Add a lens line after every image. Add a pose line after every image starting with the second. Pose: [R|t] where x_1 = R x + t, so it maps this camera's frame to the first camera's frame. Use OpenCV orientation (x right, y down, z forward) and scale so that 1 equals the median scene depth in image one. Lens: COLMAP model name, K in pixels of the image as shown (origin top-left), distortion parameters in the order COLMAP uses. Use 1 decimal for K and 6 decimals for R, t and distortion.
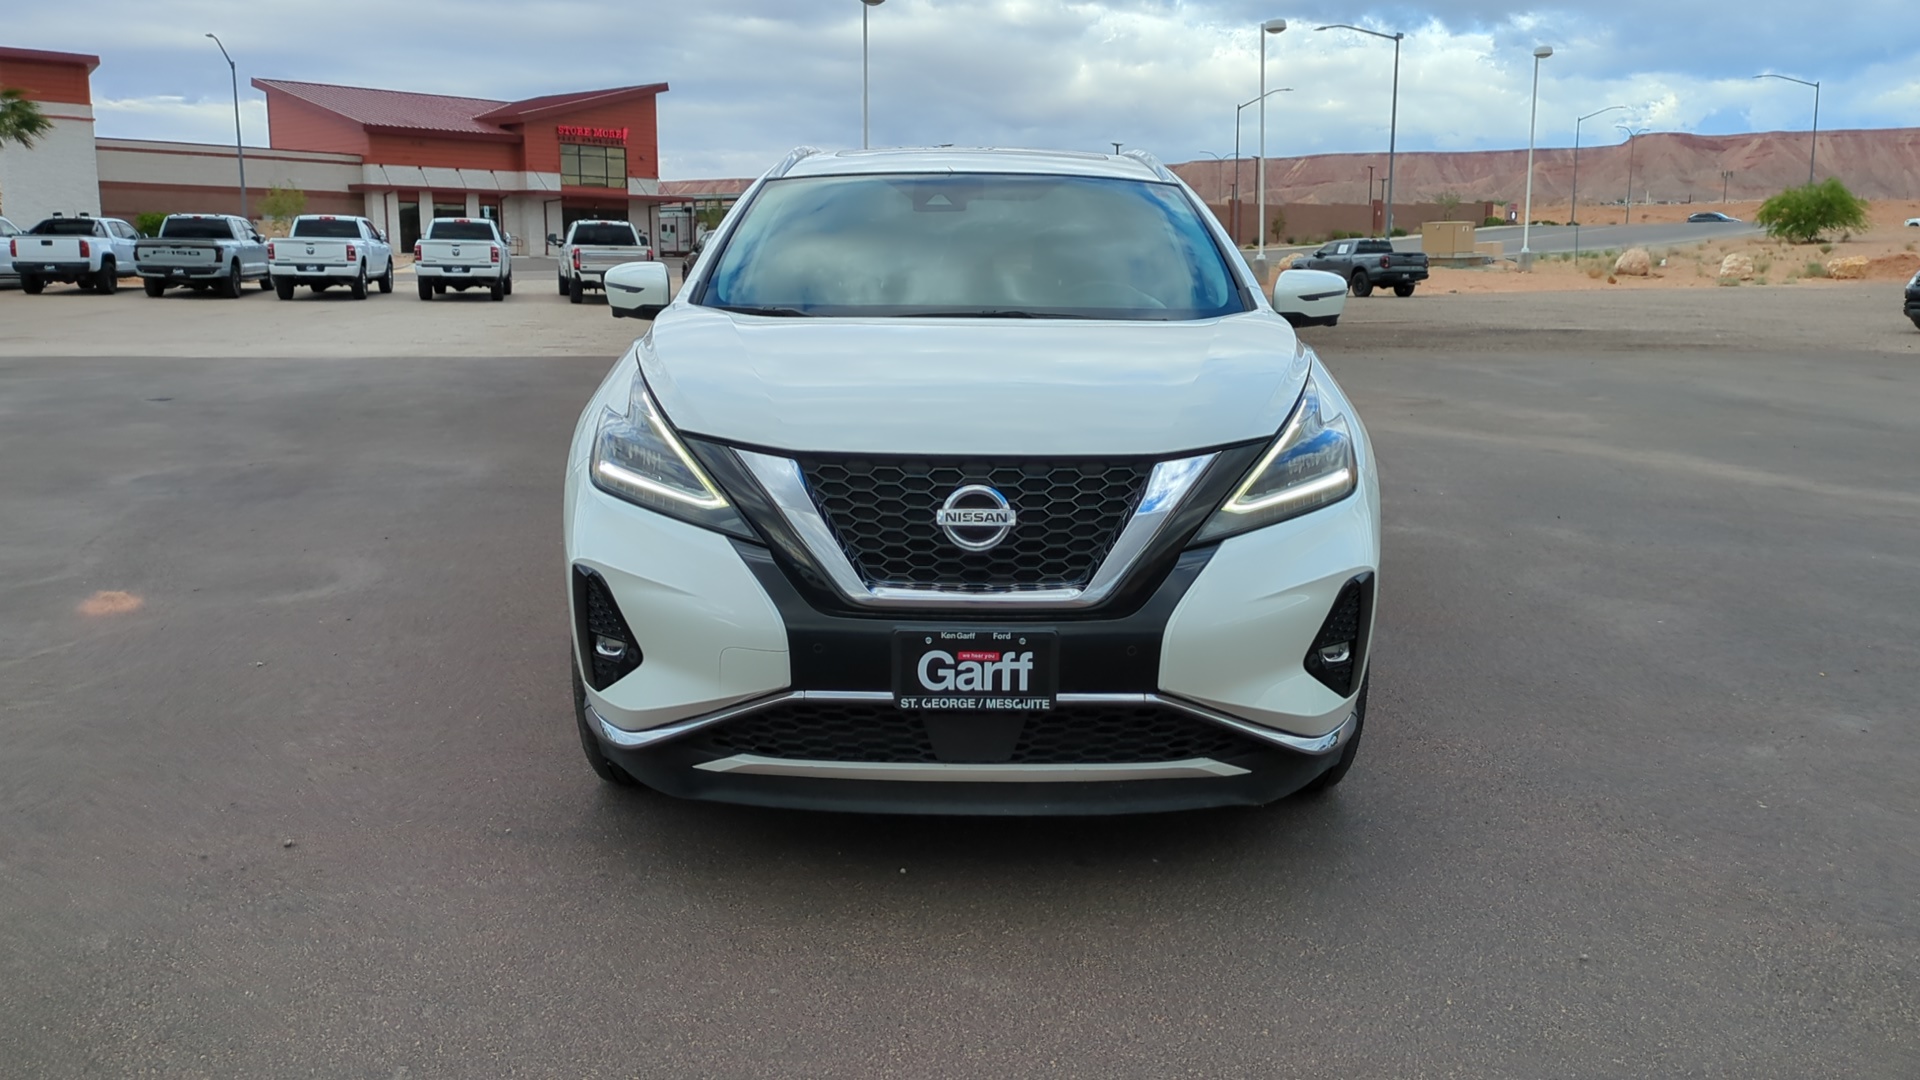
lens RADIAL K [[1674.9, 0, 978.4], [0, 1674.9, 535.2], [0, 0, 1]] dist [0.075381, -0.076345]
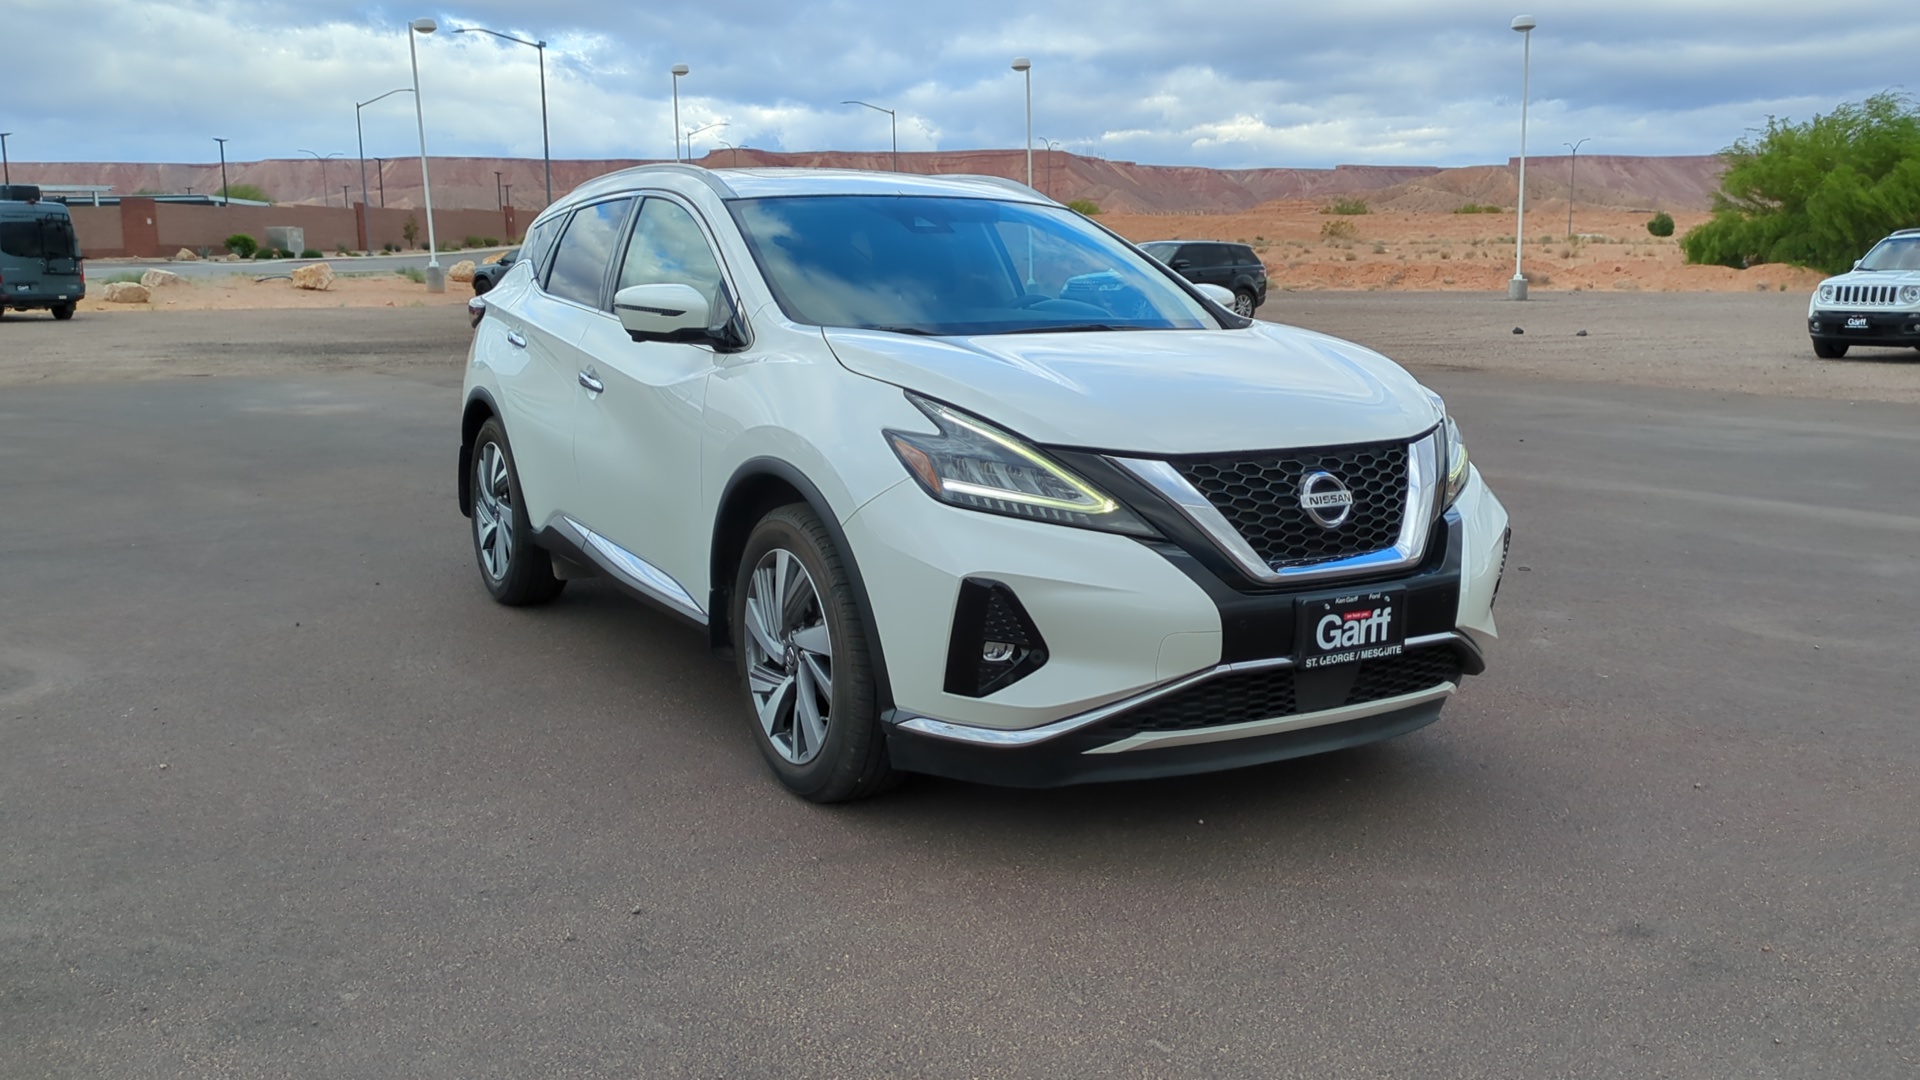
lens RADIAL K [[1674.9, 0, 978.4], [0, 1674.9, 535.2], [0, 0, 1]] dist [0.075381, -0.076345]
pose [[0.861716, -0.087493, 0.499791, -0.772275], [0.089097, 0.995808, 0.020709, -0.030678], [-0.499507, 0.026684, 0.865899, 0.100355]]
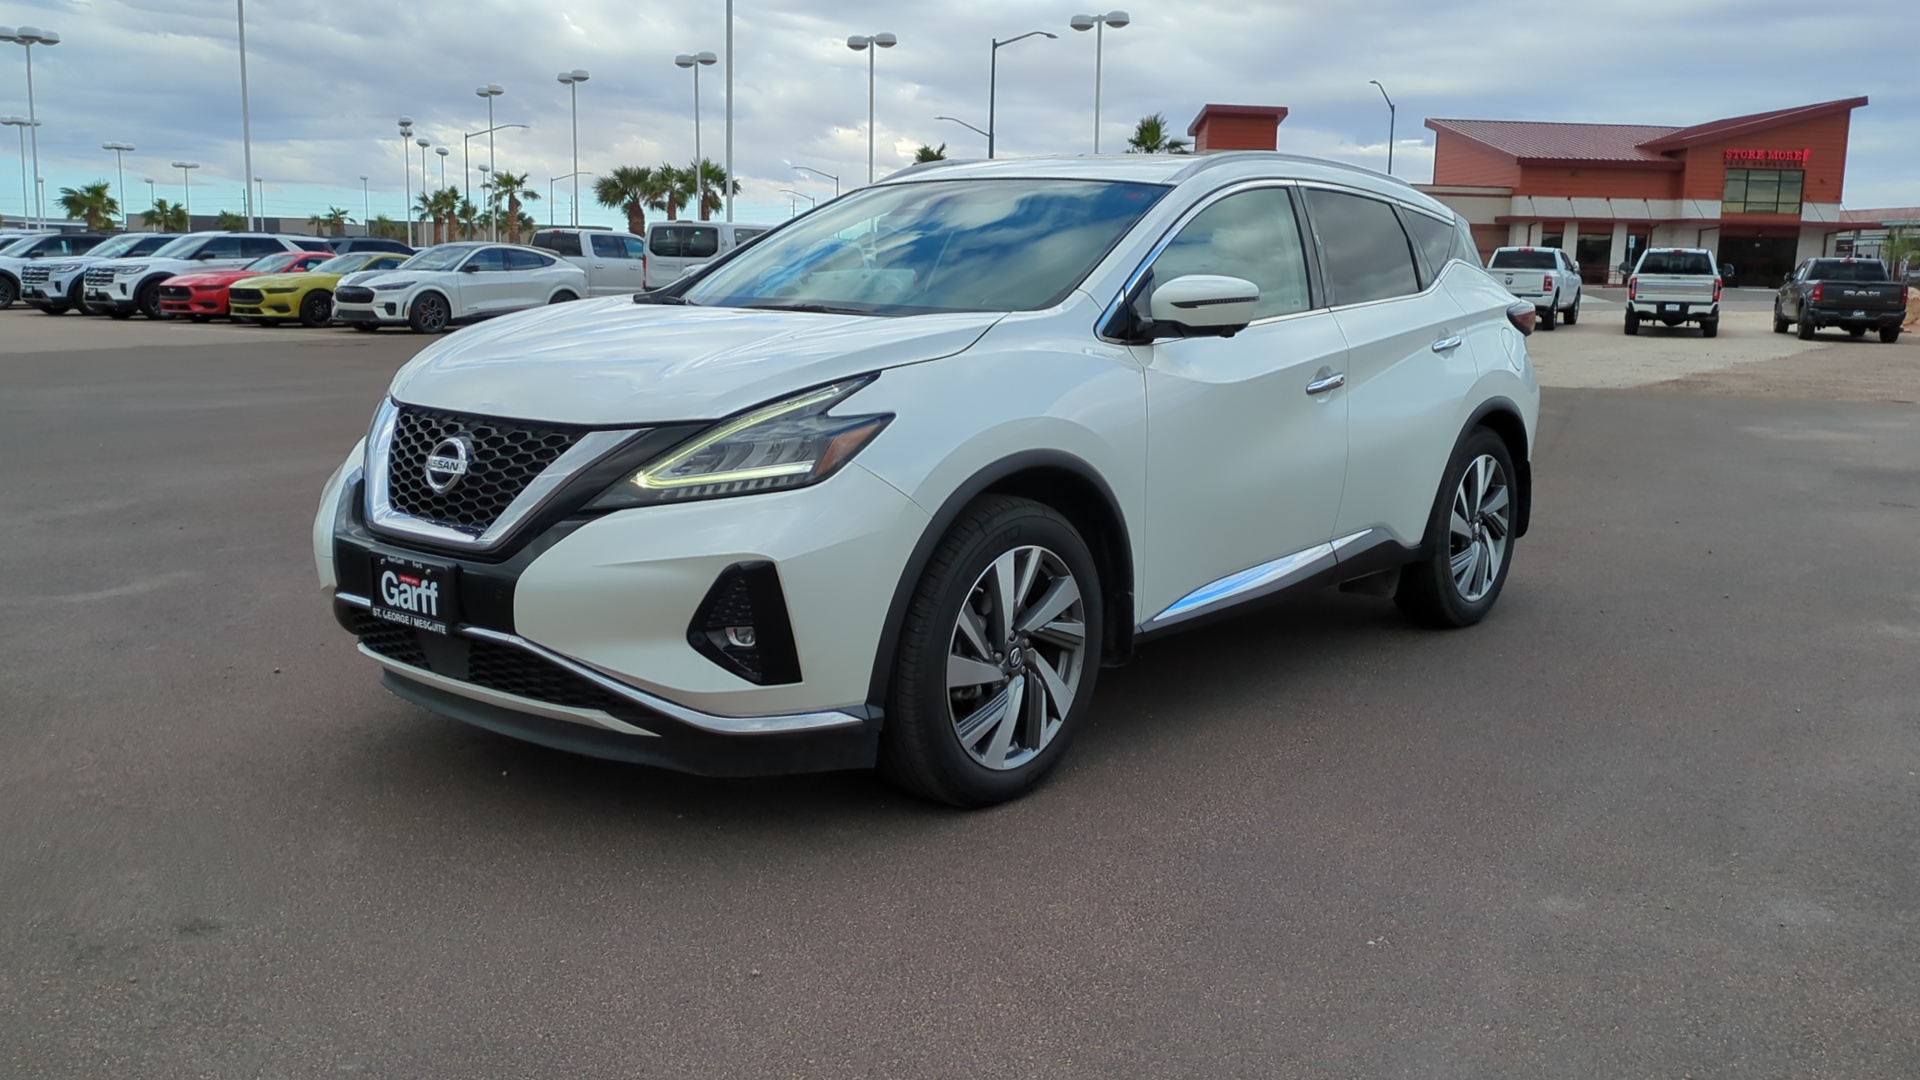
lens RADIAL K [[1674.9, 0, 978.4], [0, 1674.9, 535.2], [0, 0, 1]] dist [0.075381, -0.076345]
pose [[0.770683, 0.110505, -0.627564, 0.988726], [-0.122280, 0.992192, 0.024543, -0.034812], [0.625376, 0.057823, 0.778178, 0.309369]]
